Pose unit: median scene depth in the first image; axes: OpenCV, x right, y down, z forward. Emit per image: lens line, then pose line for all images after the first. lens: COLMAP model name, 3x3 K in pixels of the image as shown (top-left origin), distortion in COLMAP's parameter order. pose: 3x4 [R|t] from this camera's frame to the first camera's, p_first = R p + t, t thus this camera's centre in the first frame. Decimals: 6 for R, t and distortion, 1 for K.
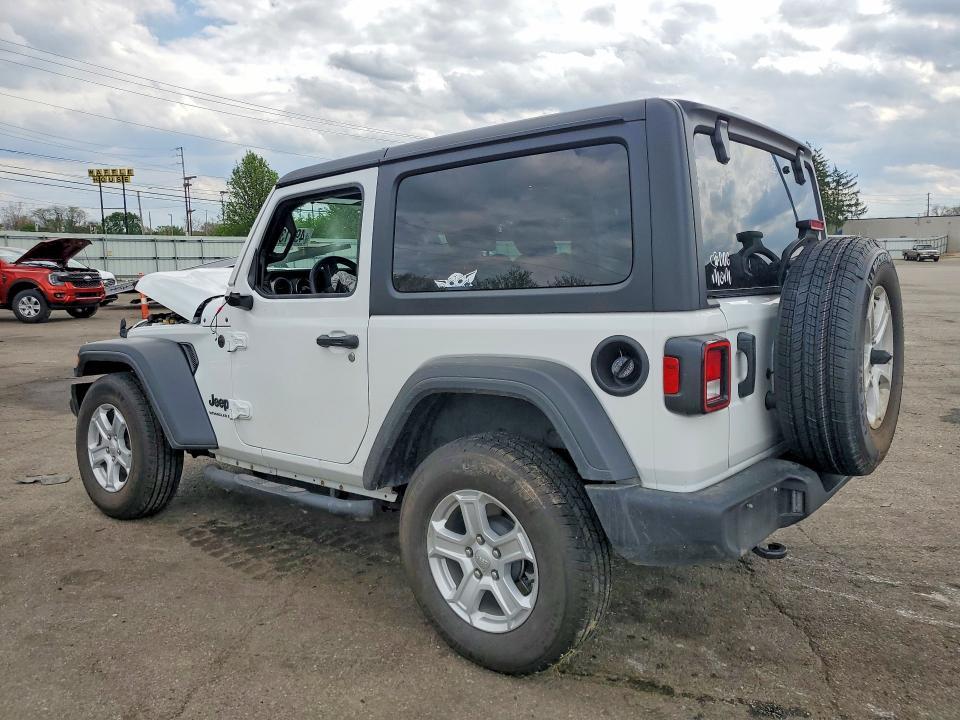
lens RADIAL K [[816.1, 0, 480.0], [0, 816.1, 360.0], [0, 0, 1]] dist [0.030917, -0.002640]
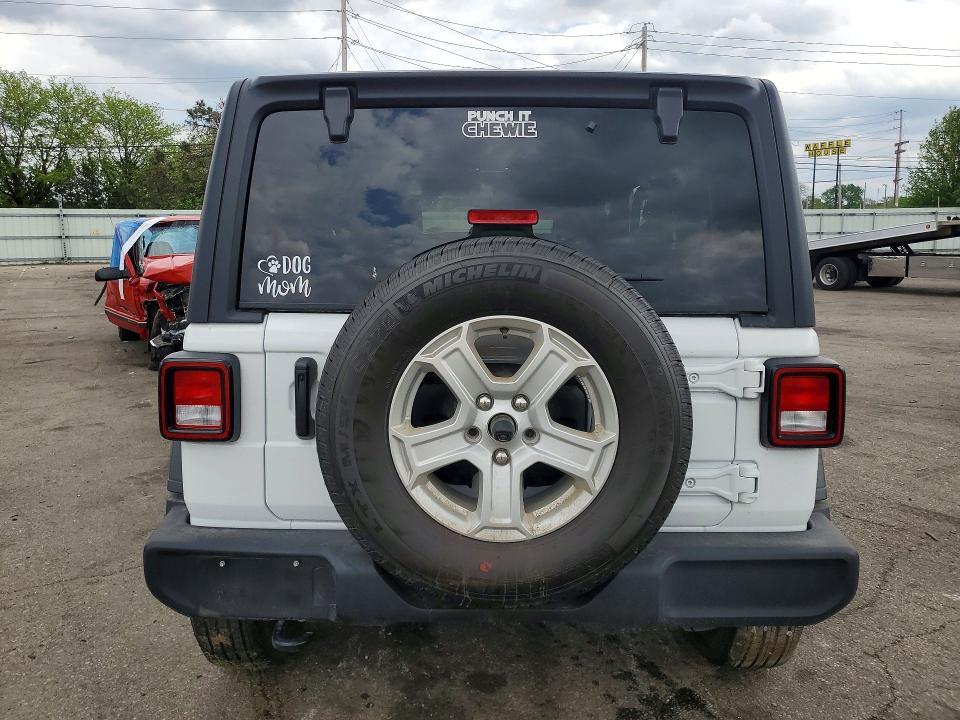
lens RADIAL K [[816.1, 0, 480.0], [0, 816.1, 360.0], [0, 0, 1]] dist [0.030917, -0.002640]
pose [[0.567379, 0.130573, -0.813038, 0.834959], [-0.101395, 0.990913, 0.088381, -0.094125], [0.817190, 0.032292, 0.575463, 0.539979]]
